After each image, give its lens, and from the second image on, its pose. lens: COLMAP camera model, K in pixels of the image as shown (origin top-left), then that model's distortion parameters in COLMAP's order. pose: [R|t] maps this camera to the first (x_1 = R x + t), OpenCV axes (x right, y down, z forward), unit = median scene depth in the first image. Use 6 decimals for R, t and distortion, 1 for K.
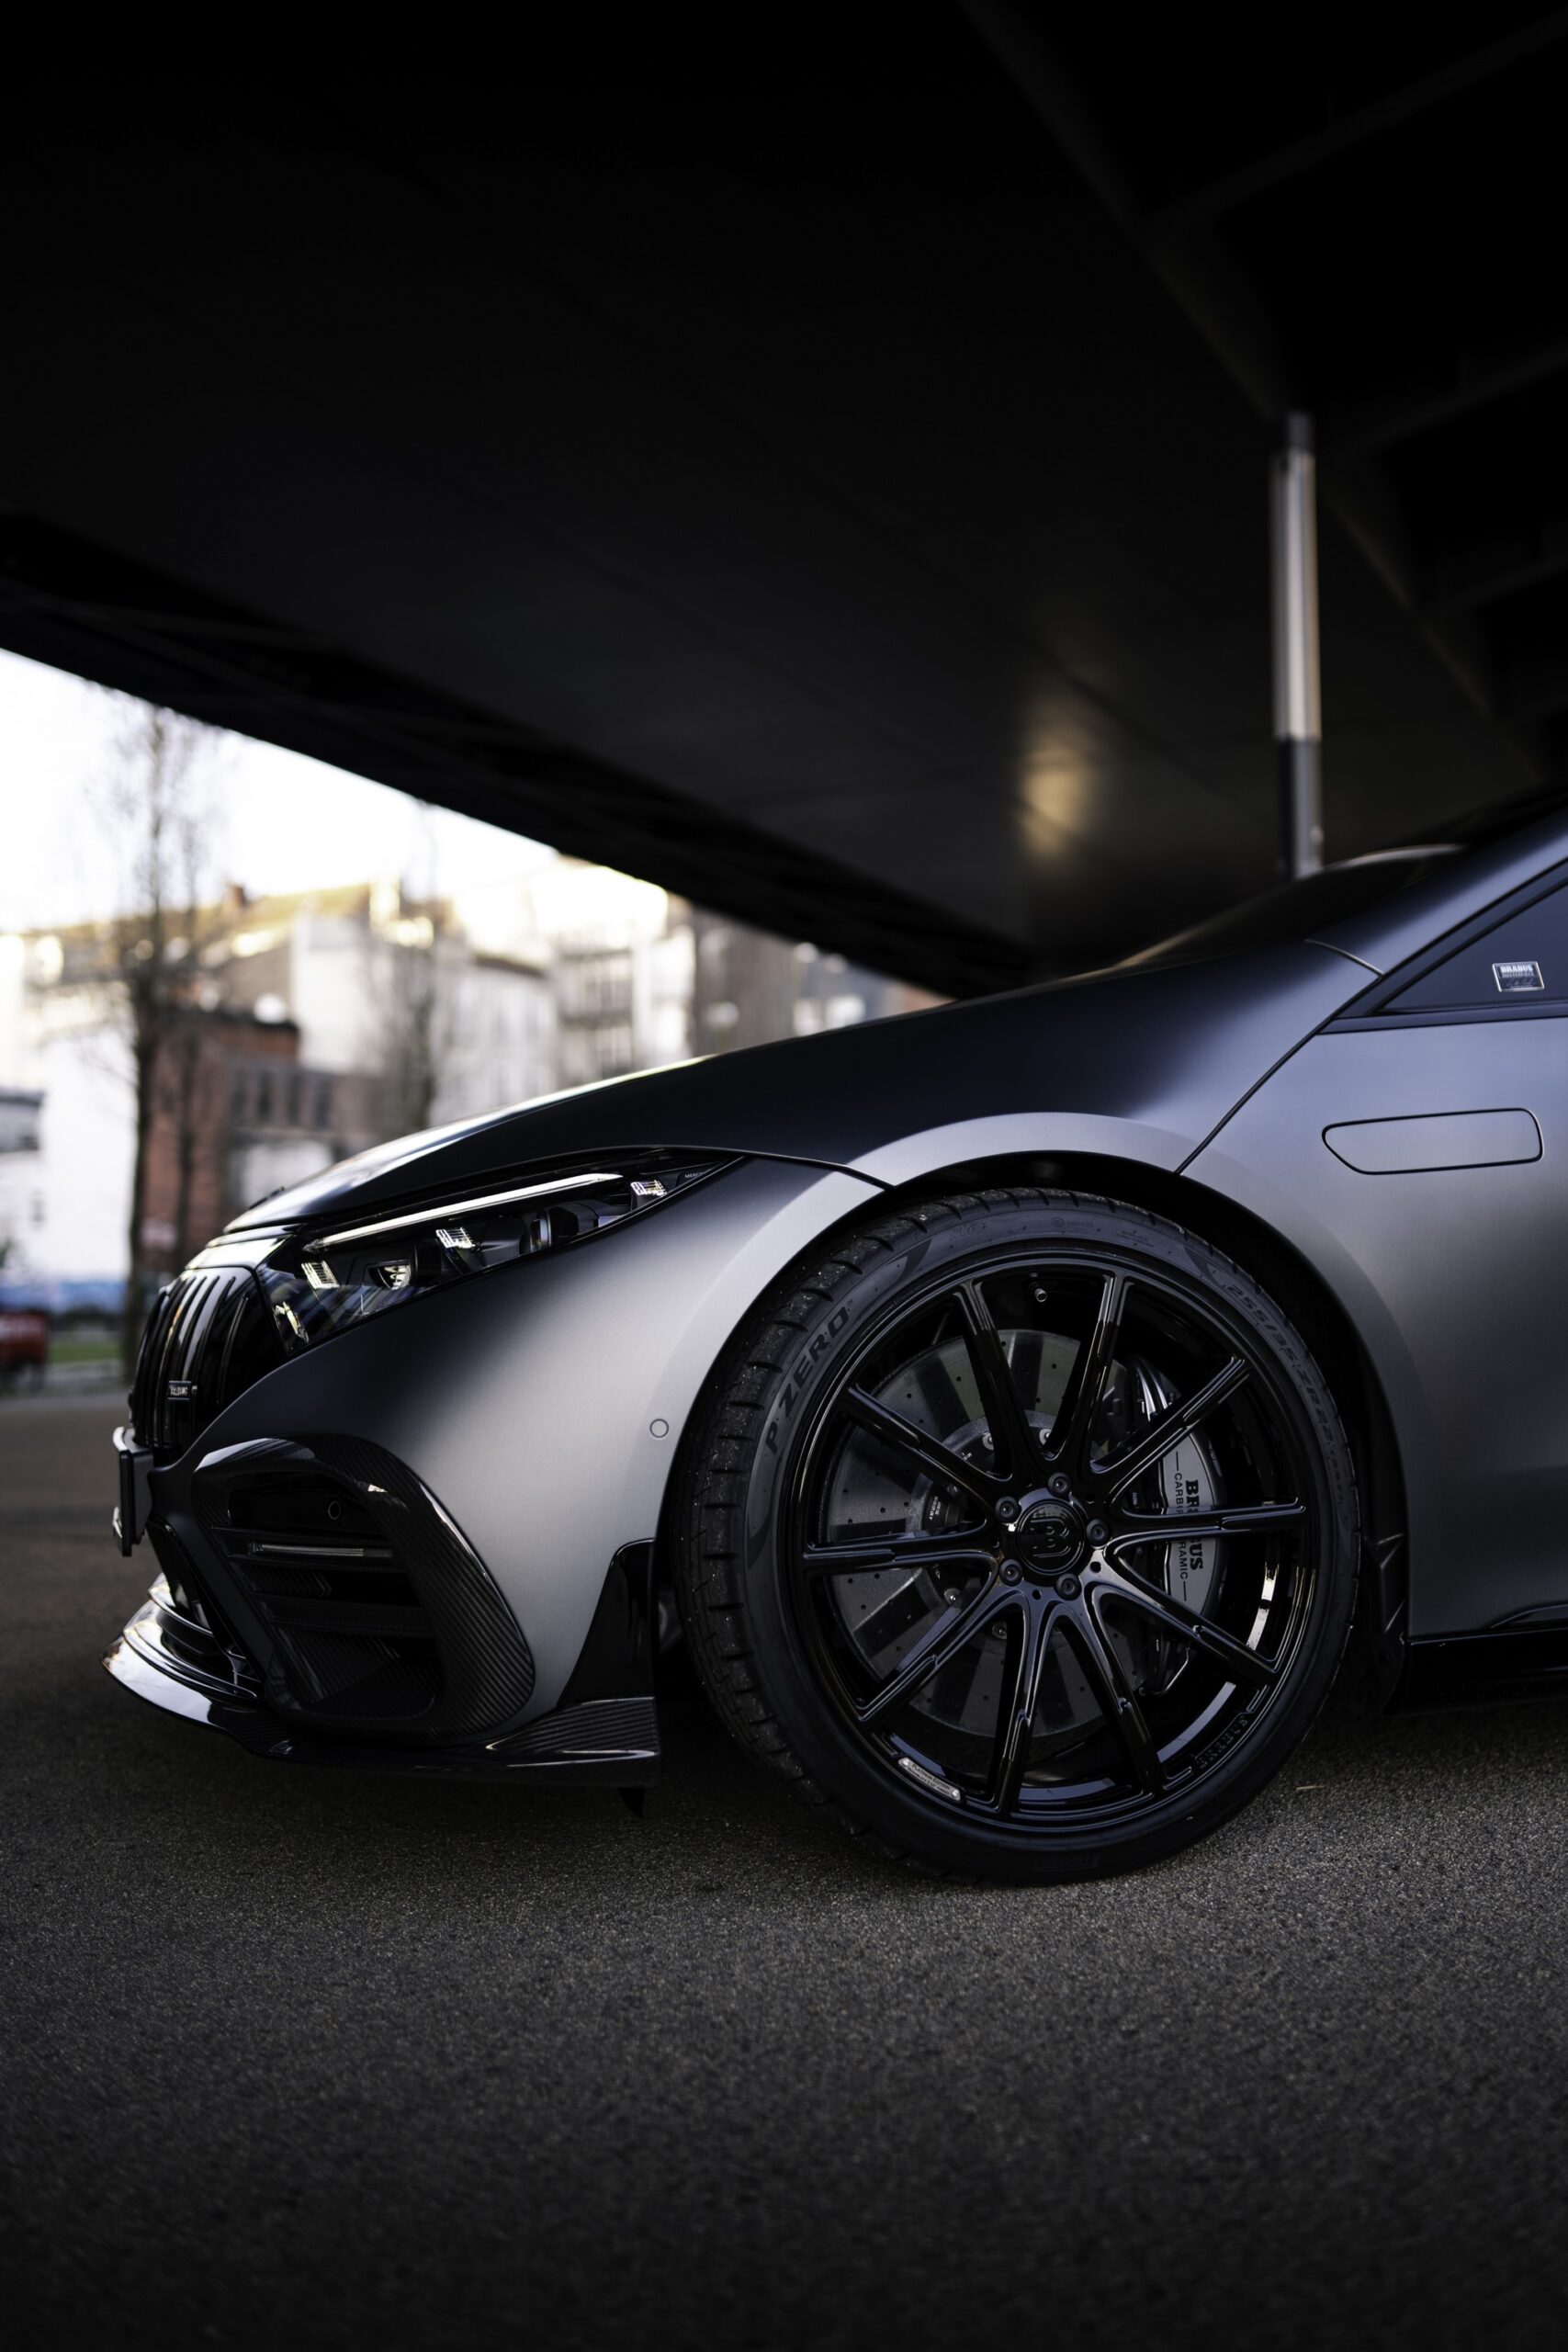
lens RADIAL K [[2349.6, 0, 790.7], [0, 2349.6, 1132.2], [0, 0, 1]] dist [0.003741, 0.003191]
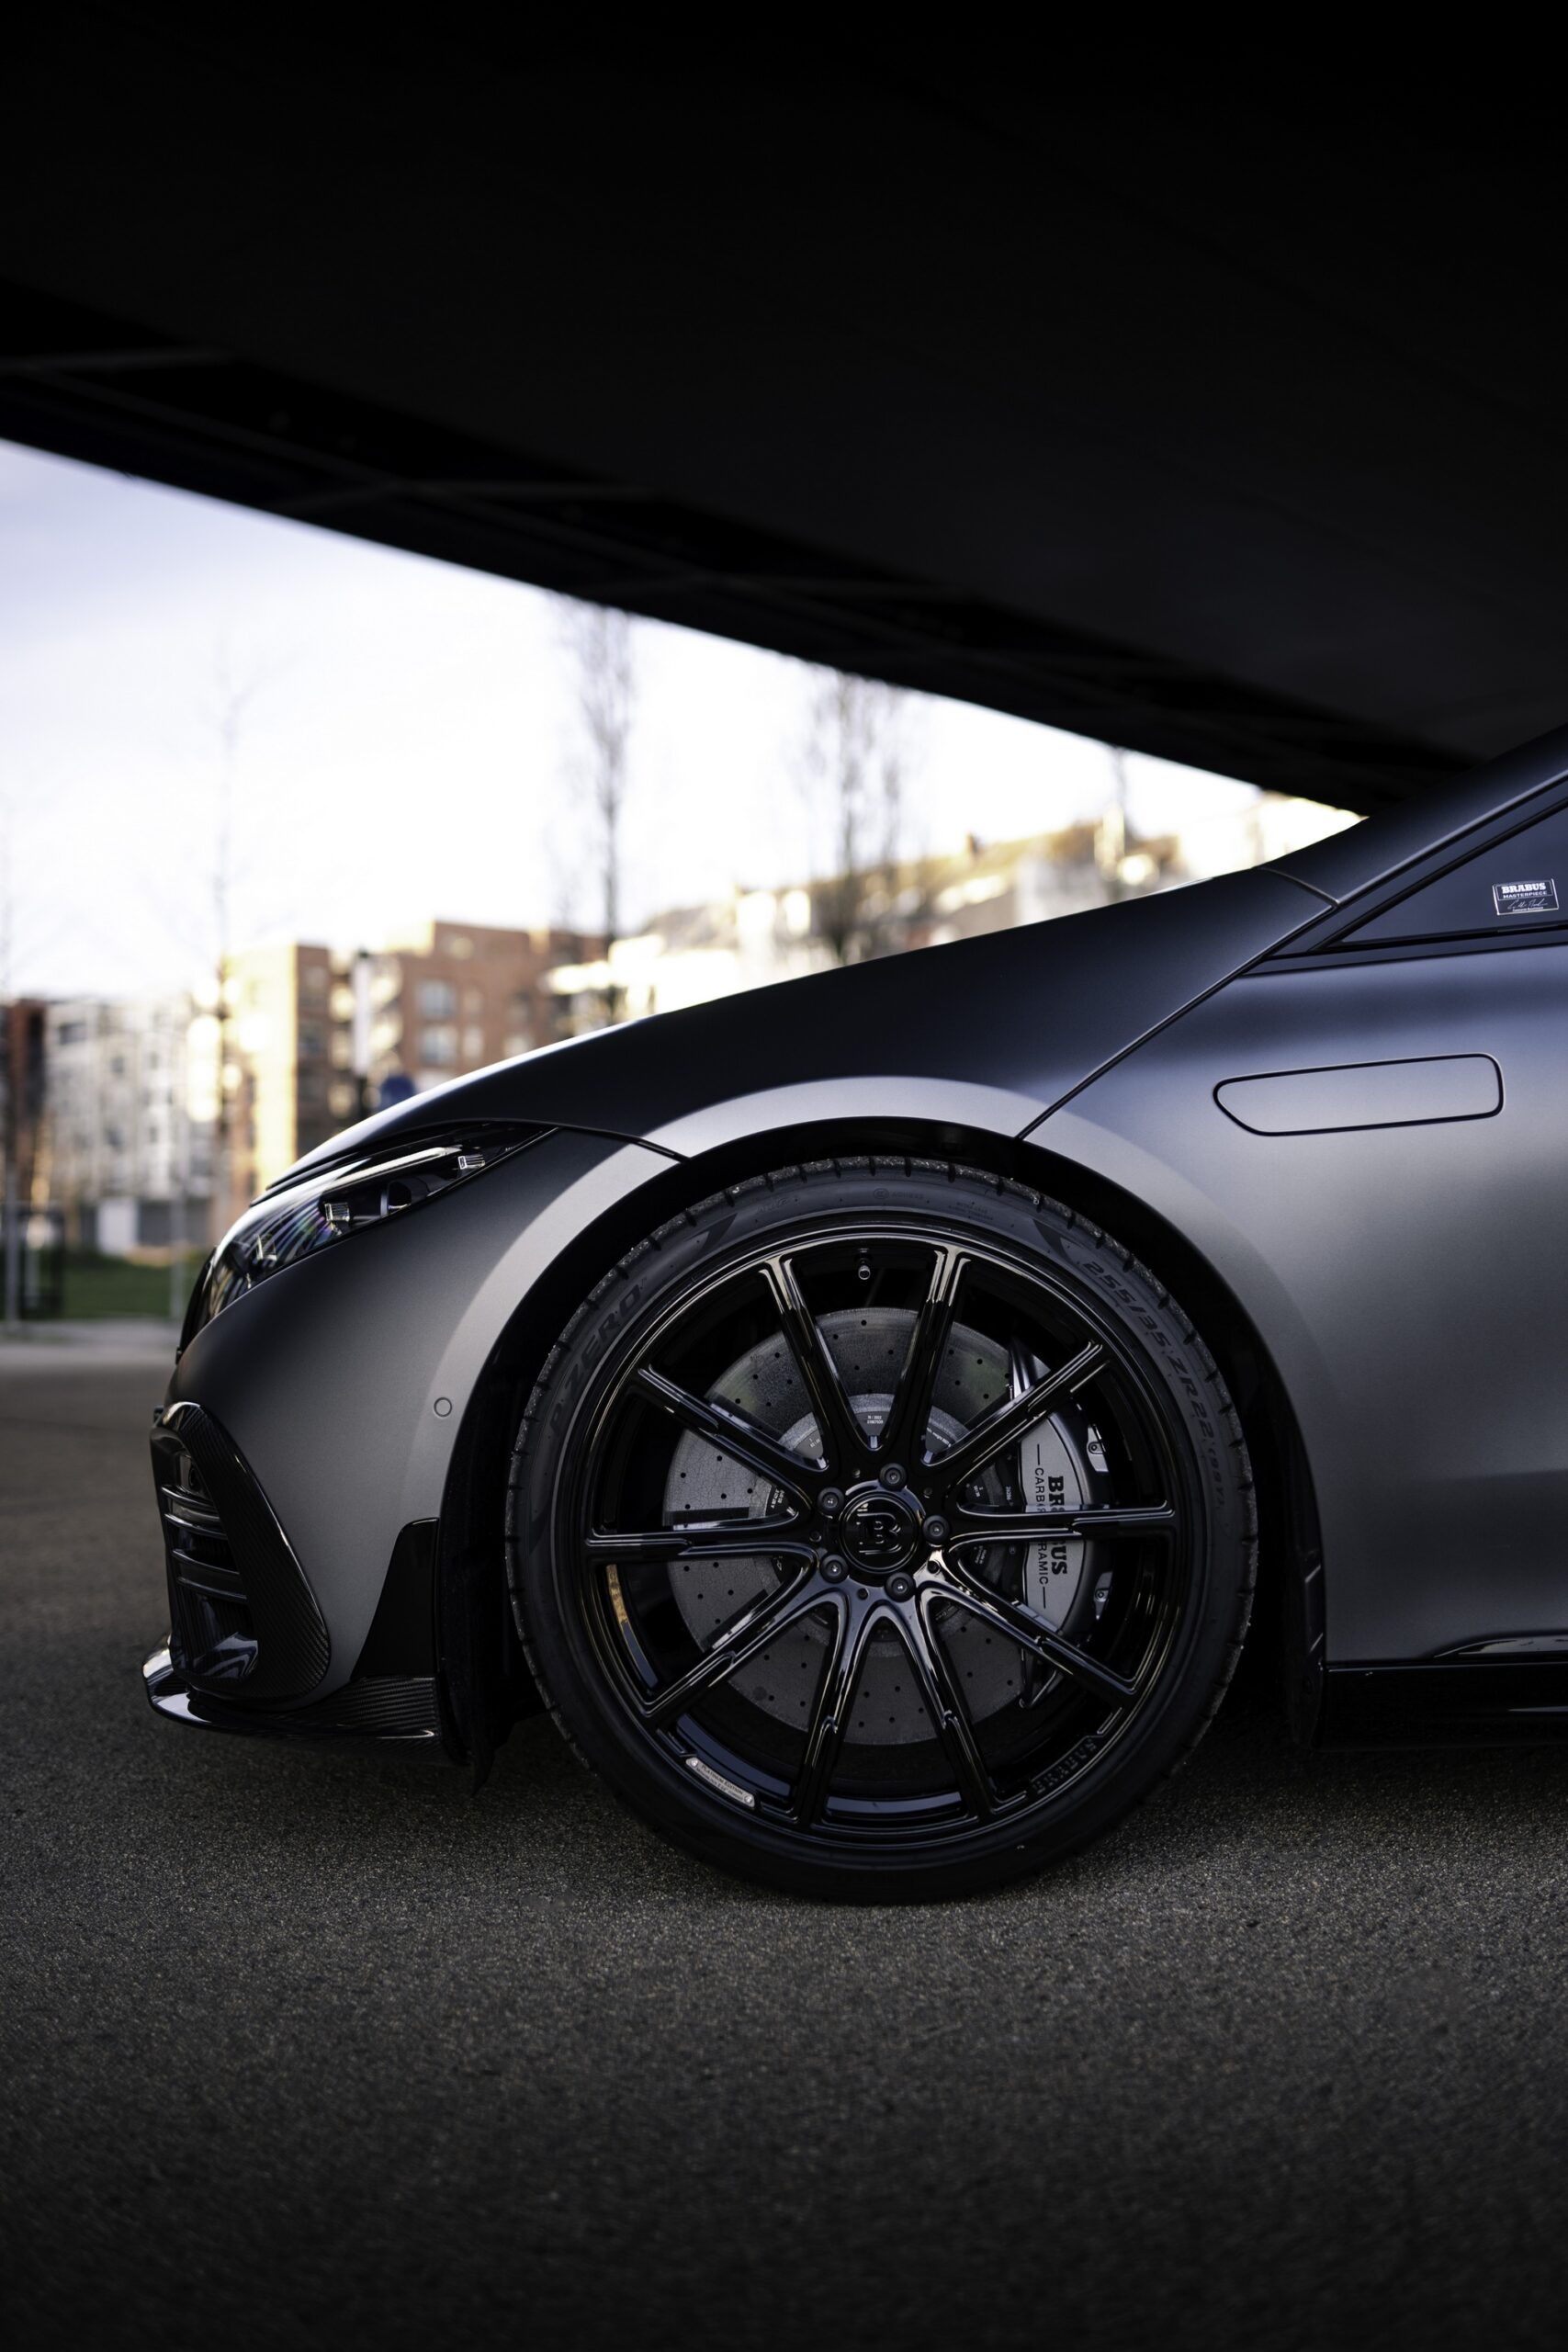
lens RADIAL K [[2349.6, 0, 790.7], [0, 2349.6, 1132.2], [0, 0, 1]] dist [0.003741, 0.003191]
pose [[0.937289, -0.015156, -0.348224, 0.397990], [0.024583, 0.999441, 0.022670, -0.007835], [0.347686, -0.029809, 0.937137, 0.119665]]
